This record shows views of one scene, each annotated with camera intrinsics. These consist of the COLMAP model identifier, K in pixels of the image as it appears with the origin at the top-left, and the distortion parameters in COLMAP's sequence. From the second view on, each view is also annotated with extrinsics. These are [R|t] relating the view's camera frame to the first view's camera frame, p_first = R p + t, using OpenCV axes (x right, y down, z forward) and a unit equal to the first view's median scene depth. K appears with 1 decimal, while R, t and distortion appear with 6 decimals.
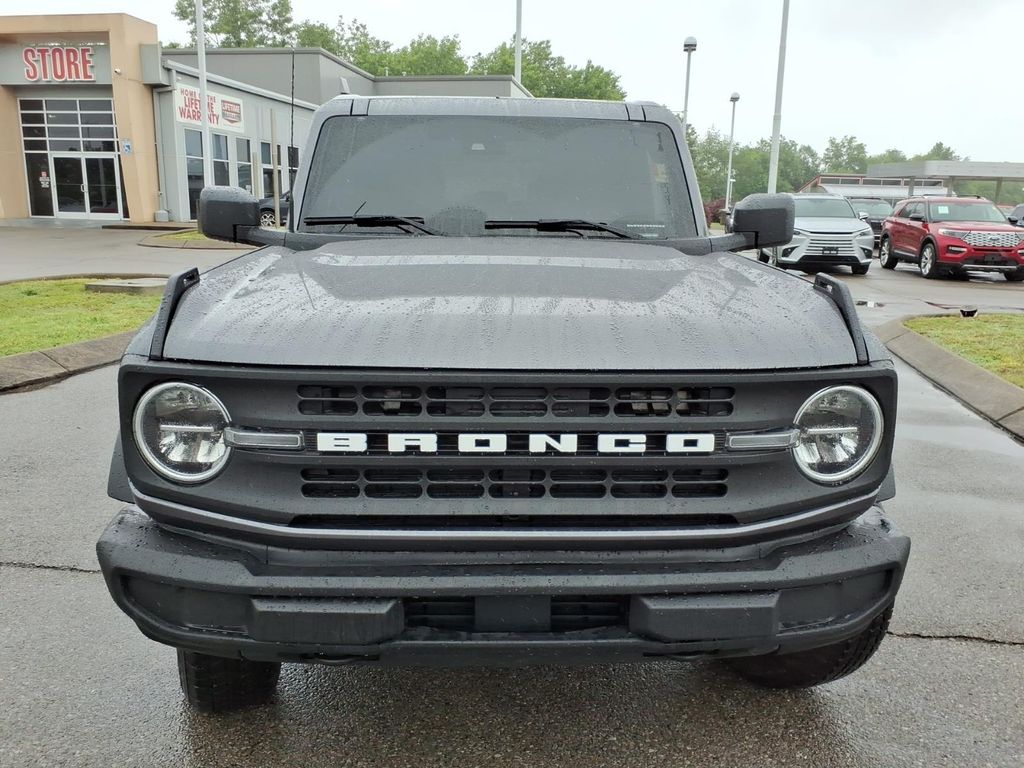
lens RADIAL K [[825.9, 0, 507.4], [0, 825.9, 374.4], [0, 0, 1]] dist [0.041324, -0.042427]
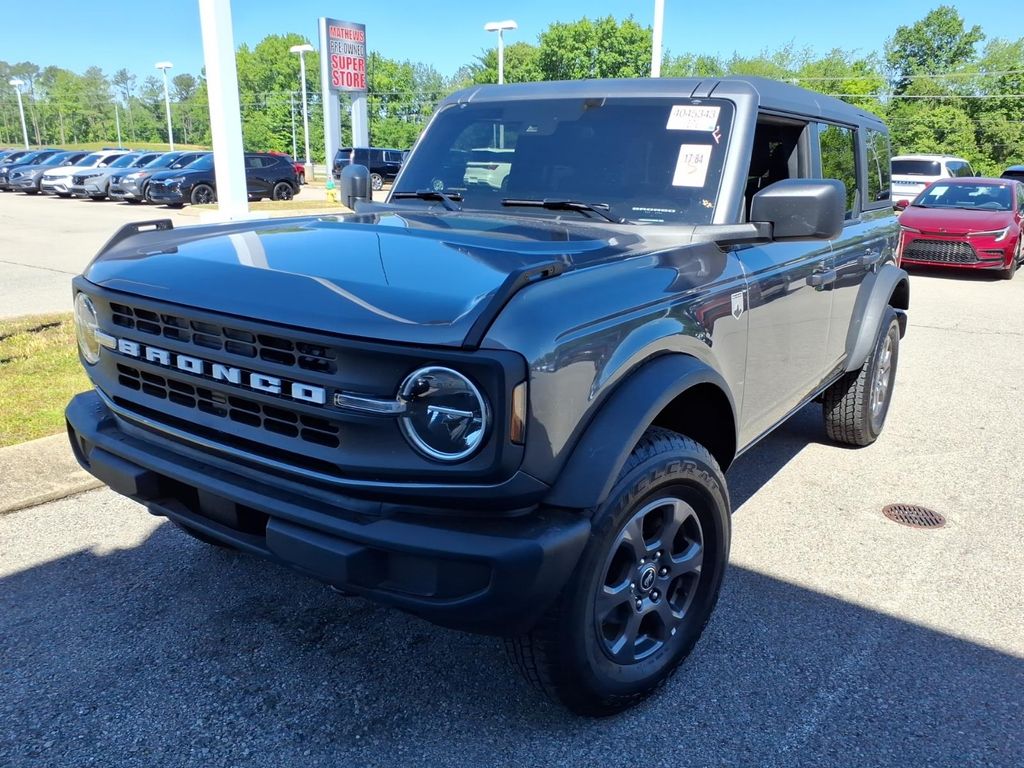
lens RADIAL K [[825.9, 0, 510.4], [0, 825.9, 390.2], [0, 0, 1]] dist [0.041324, -0.042427]
pose [[0.801079, 0.166031, -0.575070, 1.082839], [-0.145803, 0.985947, 0.081552, -0.052476], [0.580528, 0.018517, 0.814029, 0.245860]]
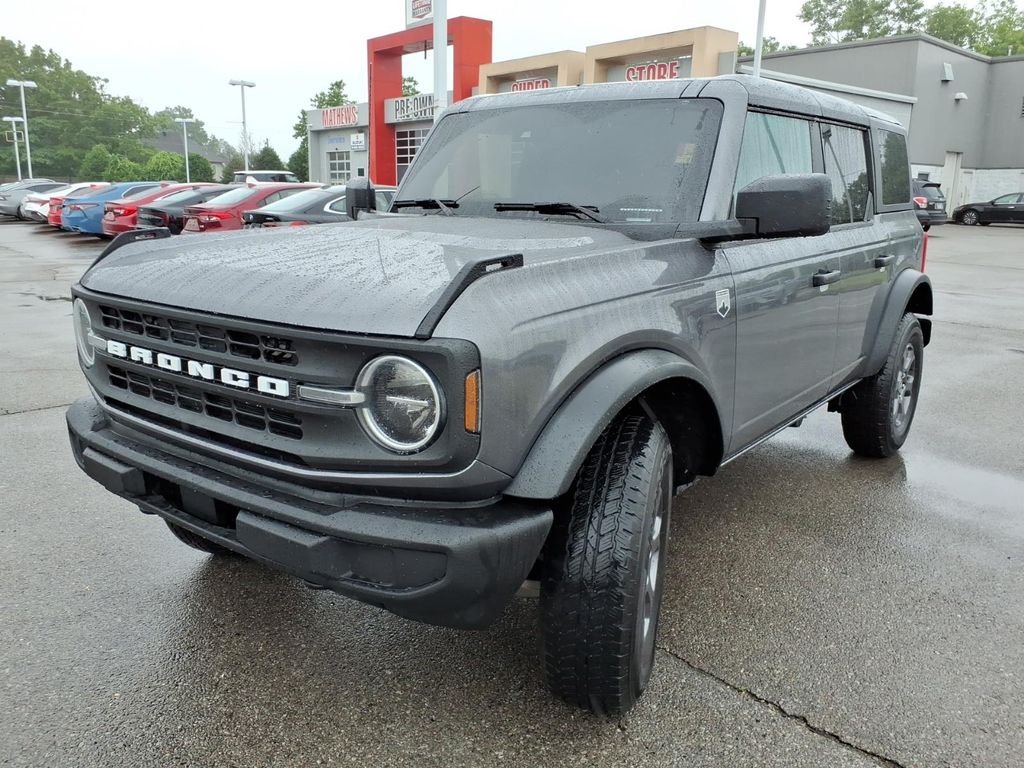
lens RADIAL K [[825.9, 0, 507.6], [0, 825.9, 384.7], [0, 0, 1]] dist [0.041324, -0.042427]
pose [[0.766284, 0.141415, -0.626747, 1.183793], [-0.134955, 0.989142, 0.058182, -0.029268], [0.628169, 0.039999, 0.777048, 0.313340]]
